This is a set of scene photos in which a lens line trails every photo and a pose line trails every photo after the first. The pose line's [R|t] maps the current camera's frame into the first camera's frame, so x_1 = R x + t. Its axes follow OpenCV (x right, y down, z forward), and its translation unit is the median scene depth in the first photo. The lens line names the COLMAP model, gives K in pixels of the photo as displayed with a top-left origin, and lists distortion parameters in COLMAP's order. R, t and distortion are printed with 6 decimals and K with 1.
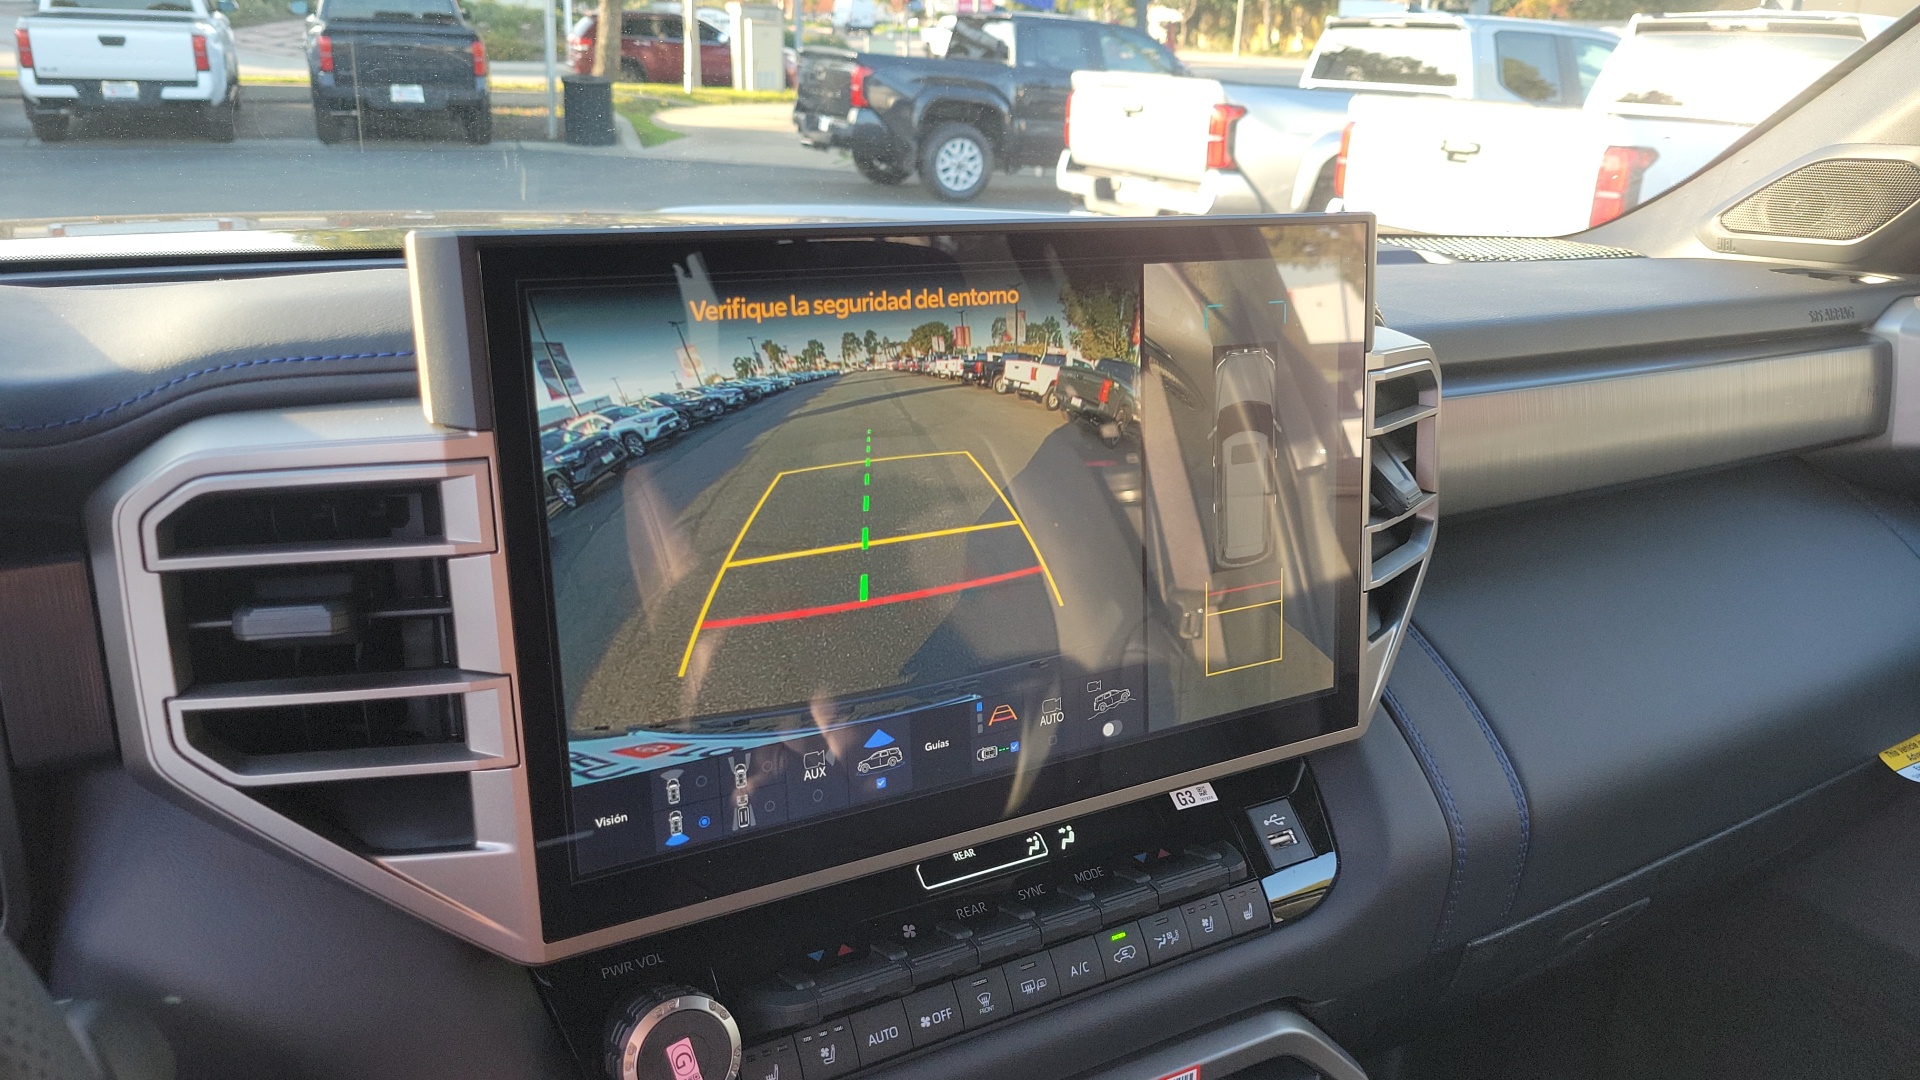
lens RADIAL K [[1453.8, 0, 962.5], [0, 1453.8, 543.9], [0, 0, 1]] dist [0.034727, -0.019129]
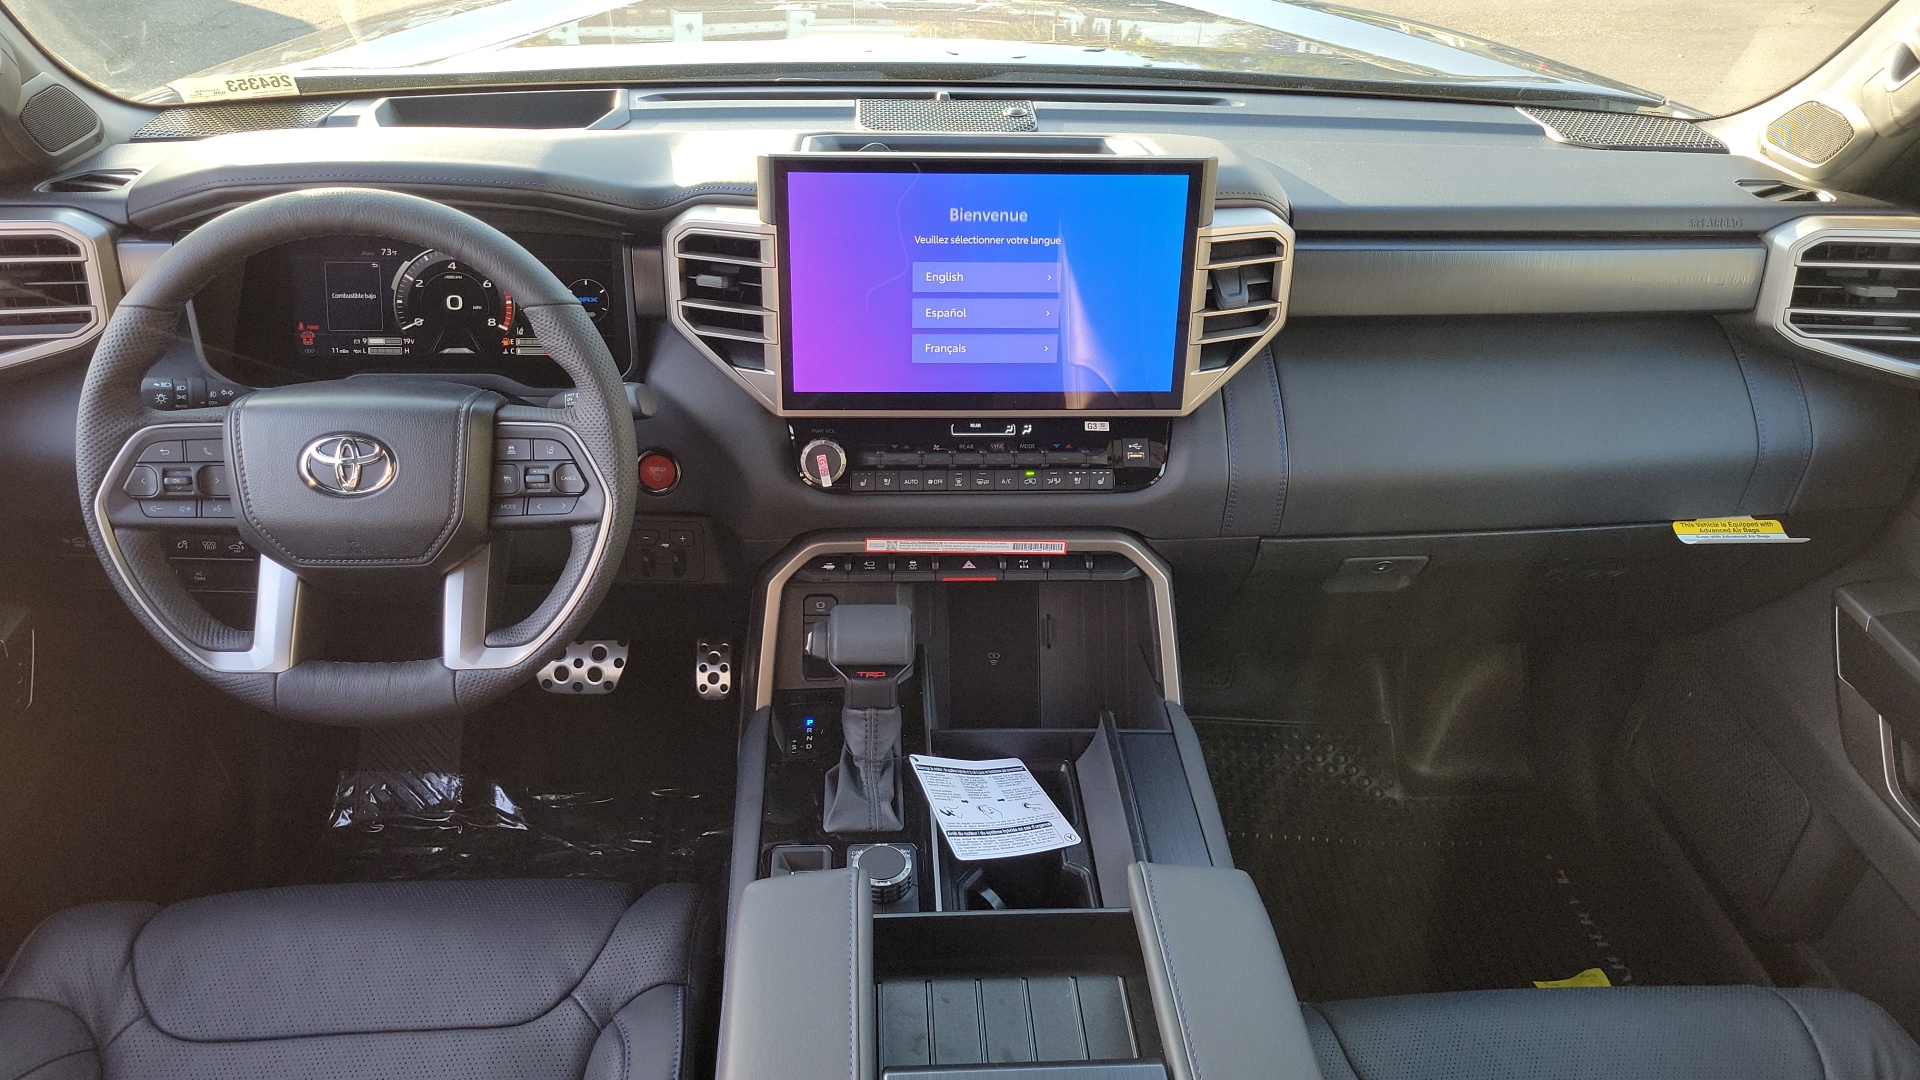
lens RADIAL K [[1453.8, 0, 952.5], [0, 1453.8, 556.5], [0, 0, 1]] dist [0.034727, -0.019129]
pose [[0.883072, 0.232992, -0.407307, 1.015648], [-0.138460, 0.958751, 0.248245, -0.164916], [0.448345, -0.162823, 0.878906, -1.144354]]
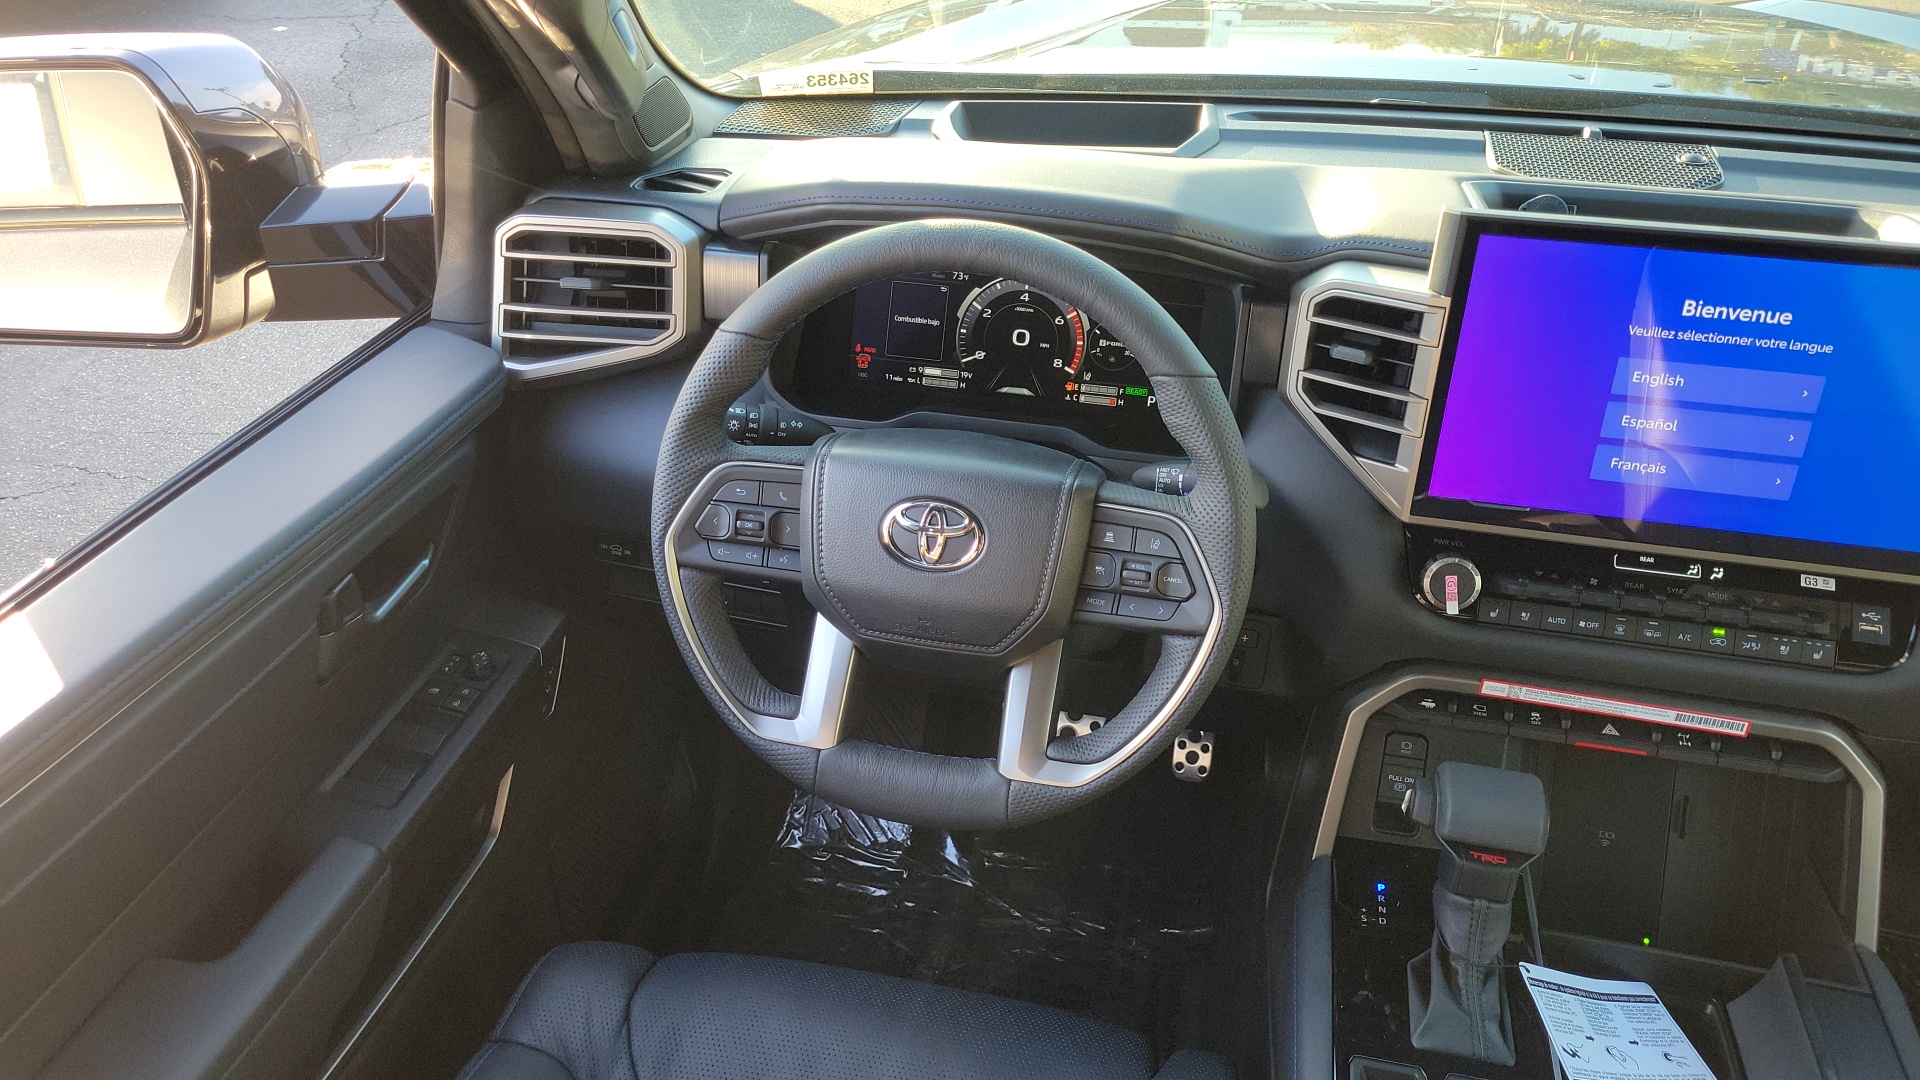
lens RADIAL K [[1453.8, 0, 937.0], [0, 1453.8, 539.5], [0, 0, 1]] dist [0.034727, -0.019129]
pose [[0.718564, 0.343563, -0.604674, 0.495252], [-0.202406, 0.935132, 0.290793, -0.177834], [0.665355, -0.086564, 0.741491, -1.028230]]
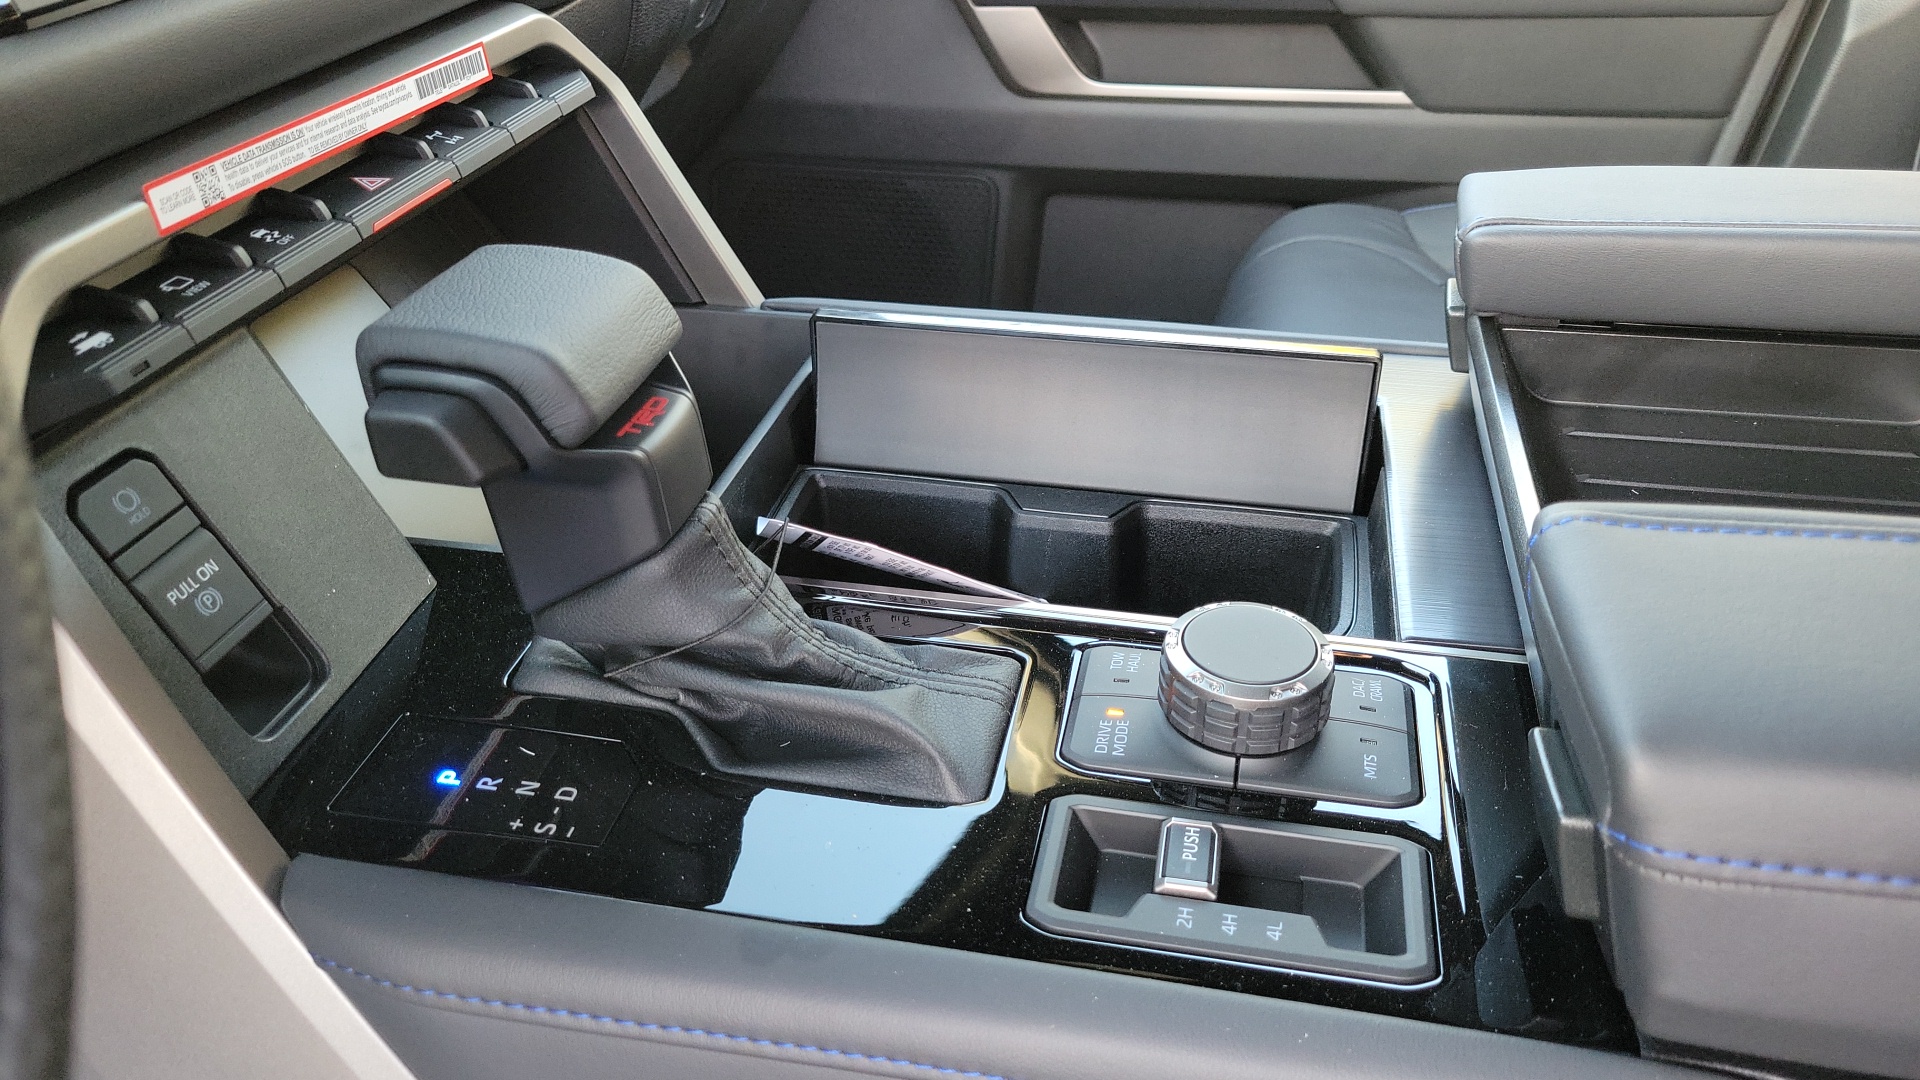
lens RADIAL K [[1453.8, 0, 967.8], [0, 1453.8, 544.9], [0, 0, 1]] dist [0.034727, -0.019129]
pose [[0.680520, -0.425403, 0.596594, -0.334912], [0.264587, 0.901939, 0.341322, 0.450244], [-0.683291, -0.074425, 0.726343, 0.136965]]
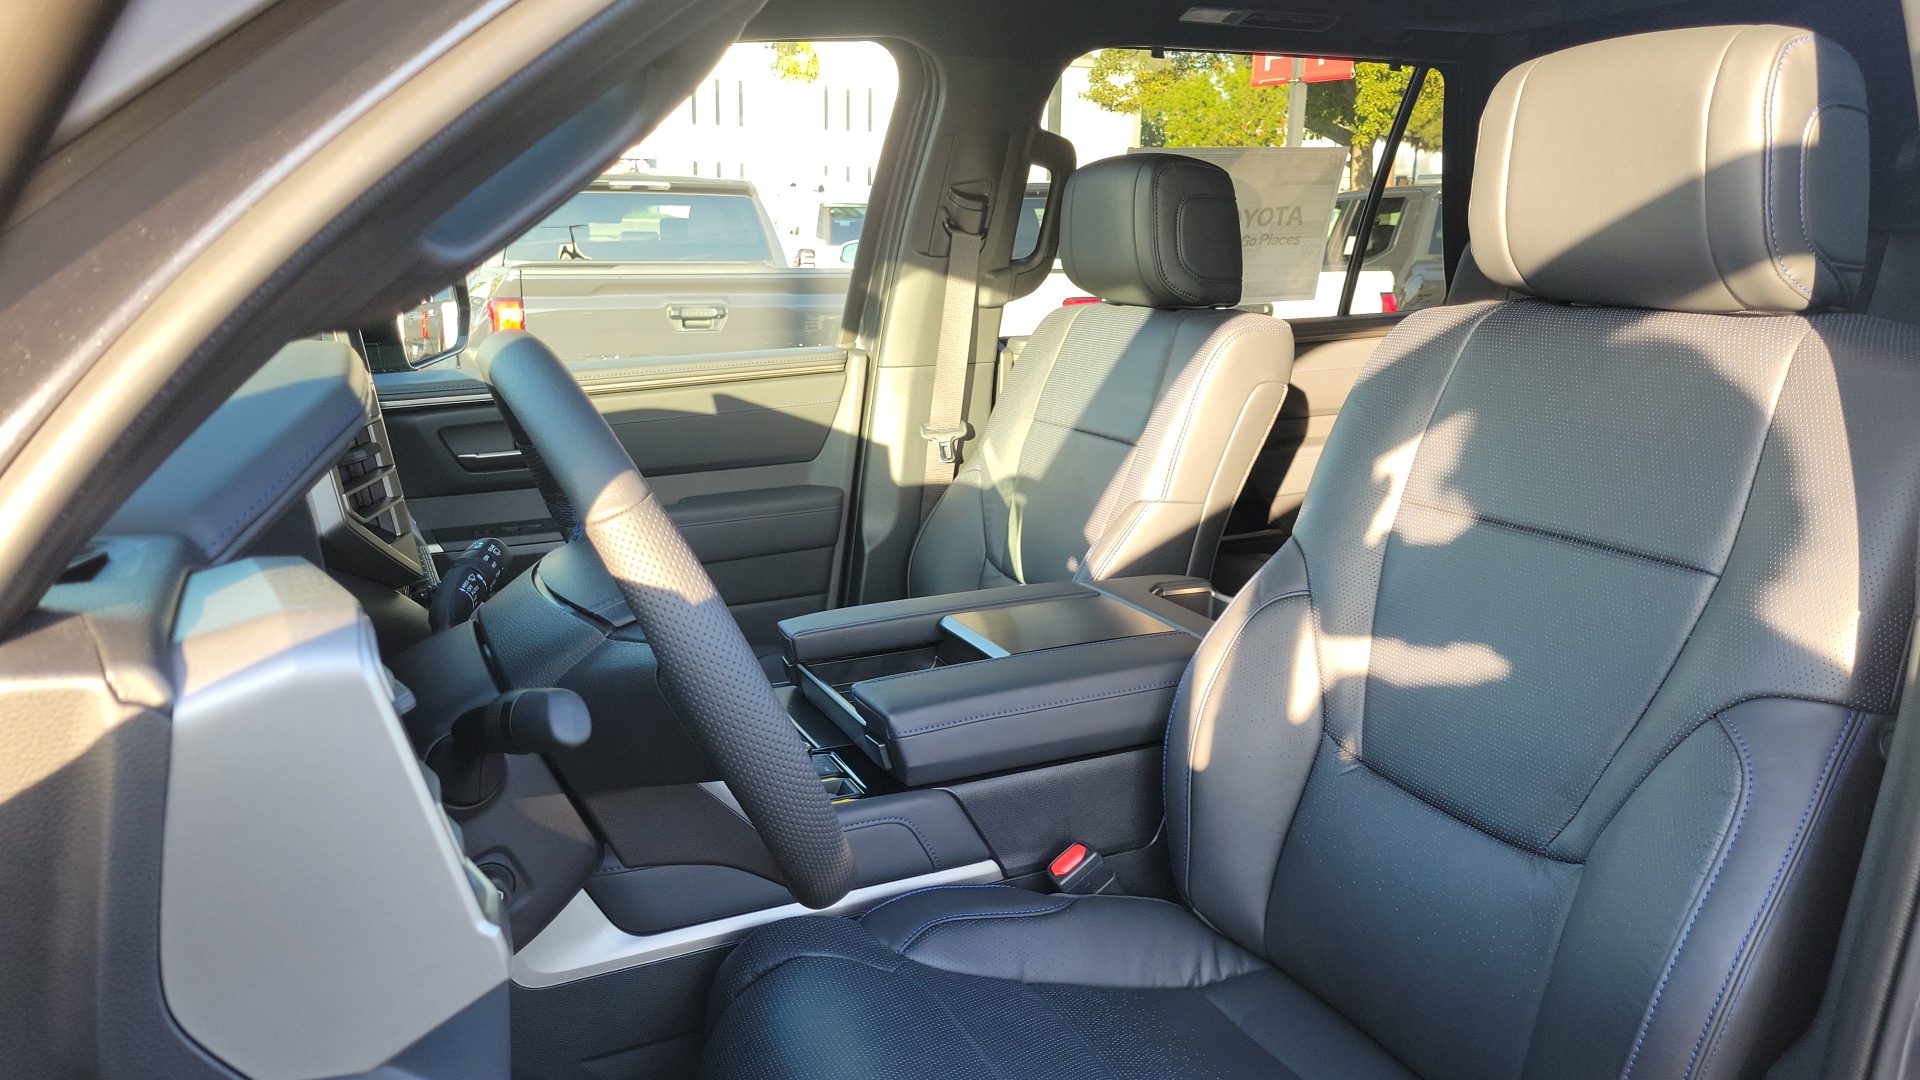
lens RADIAL K [[1453.8, 0, 967.5], [0, 1453.8, 545.4], [0, 0, 1]] dist [0.034727, -0.019129]
pose [[0.115285, -0.251448, 0.960980, -2.232460], [0.320875, 0.924993, 0.203537, 0.017703], [-0.940079, 0.284890, 0.187321, -0.347199]]
